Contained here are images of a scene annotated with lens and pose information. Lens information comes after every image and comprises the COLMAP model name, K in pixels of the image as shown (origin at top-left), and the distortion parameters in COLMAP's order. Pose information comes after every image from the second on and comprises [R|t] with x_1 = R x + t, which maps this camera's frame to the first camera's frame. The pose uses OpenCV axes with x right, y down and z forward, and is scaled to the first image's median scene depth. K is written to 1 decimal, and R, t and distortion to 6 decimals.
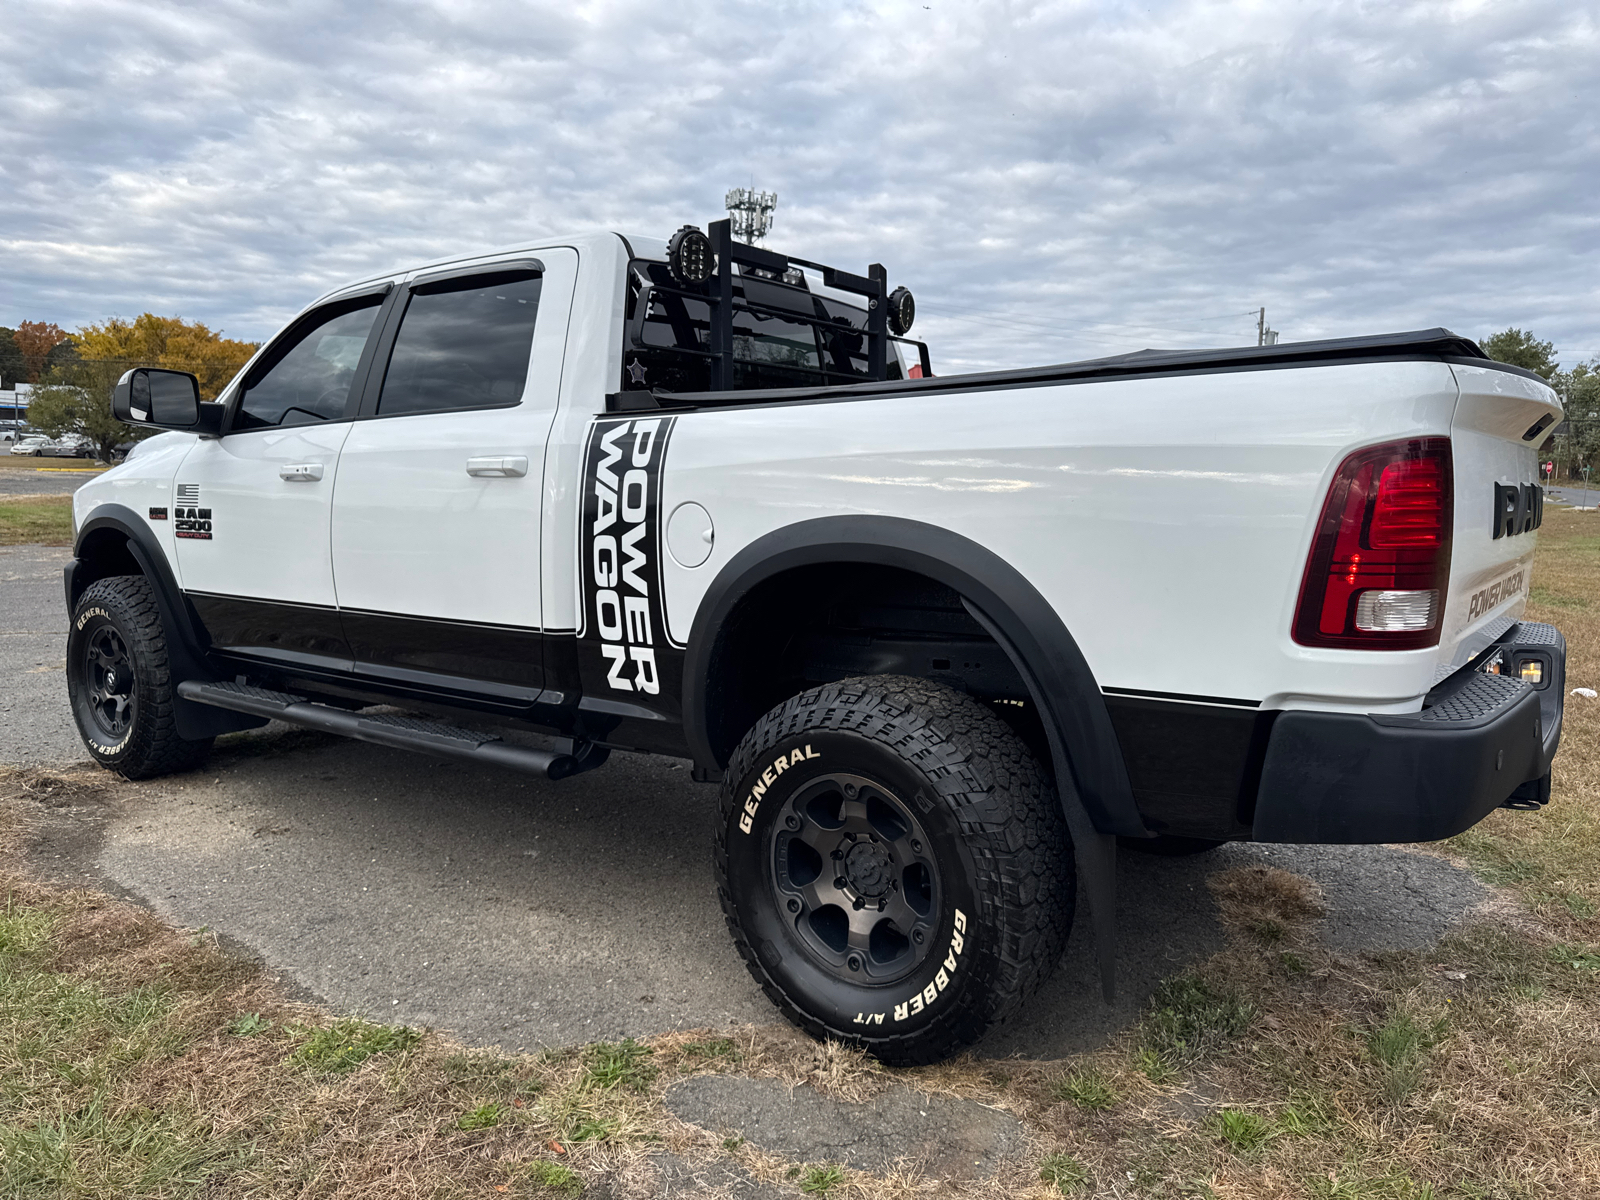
lens RADIAL K [[1150.4, 0, 808.4], [0, 1150.4, 597.3], [0, 0, 1]] dist [0.015156, -0.018843]
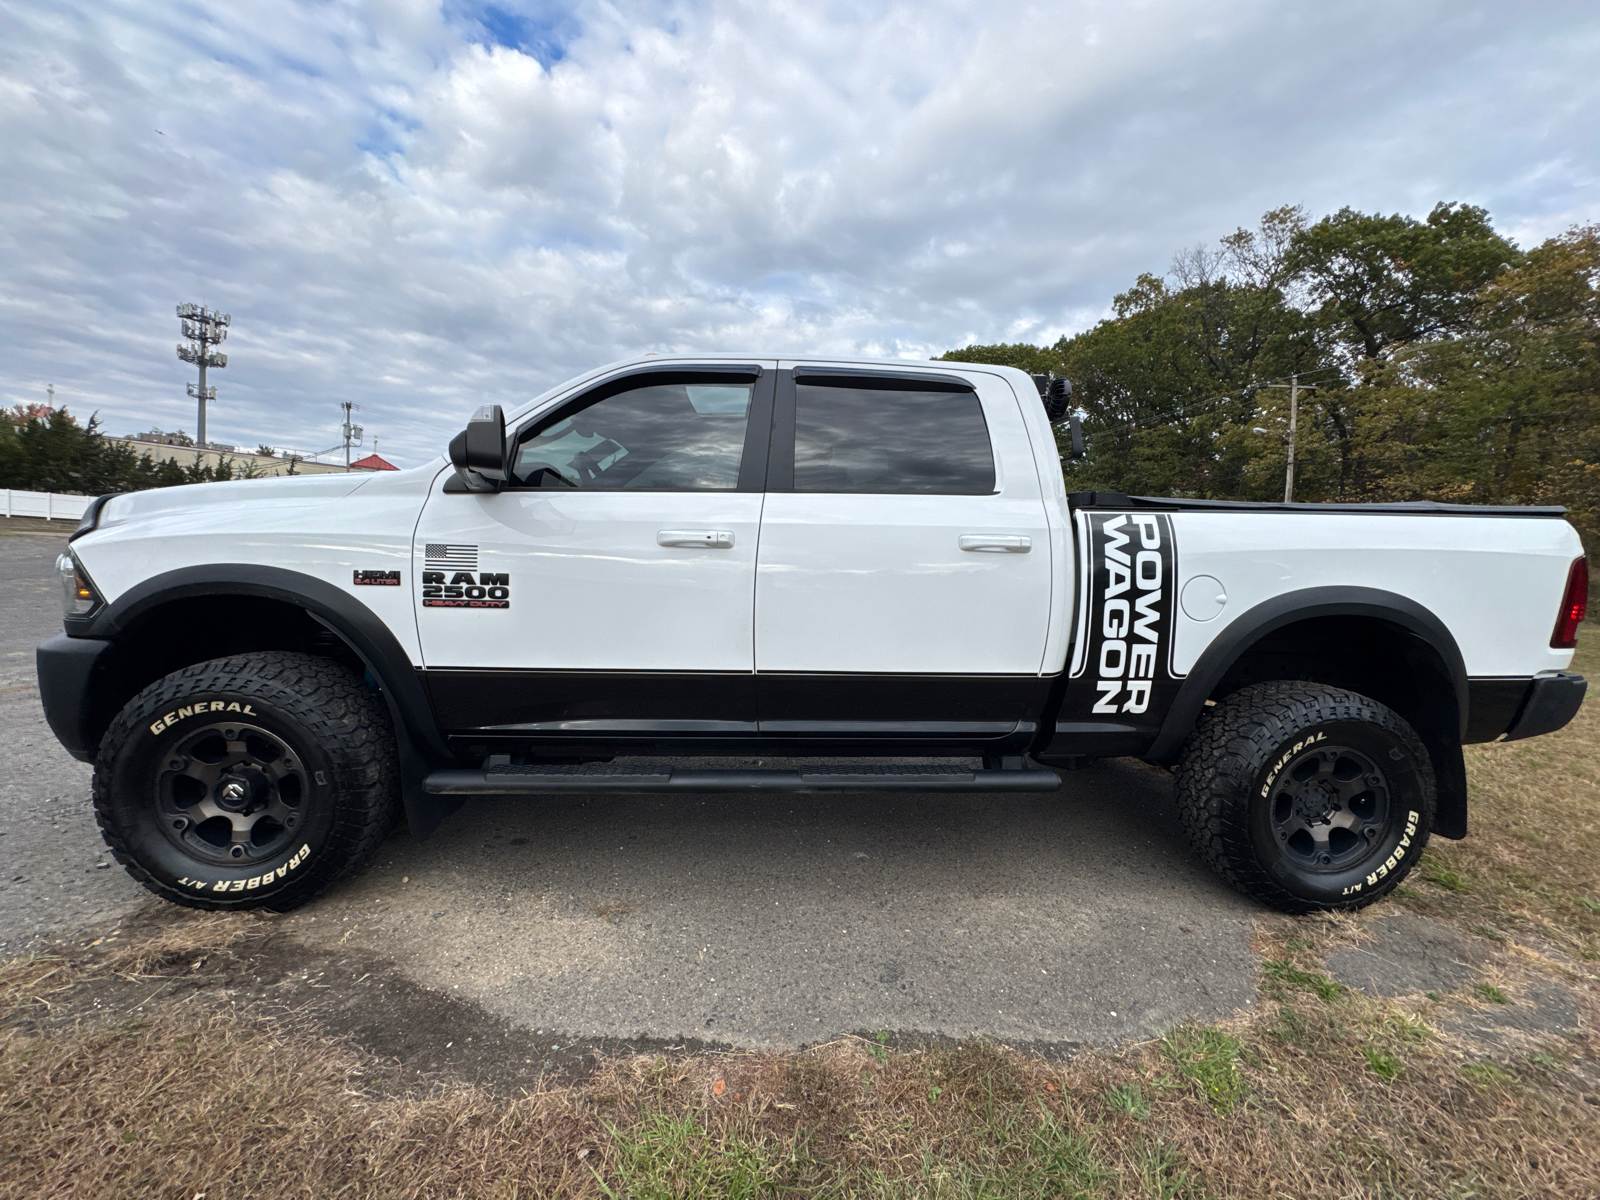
lens RADIAL K [[640.9, 0, 799.8], [0, 640.9, 612.8], [0, 0, 1]] dist [-0.000329, -0.000351]
pose [[0.753413, -0.045835, 0.655948, -0.938896], [0.037662, 0.998938, 0.026544, -0.071870], [-0.656468, 0.004705, 0.754339, 0.683208]]
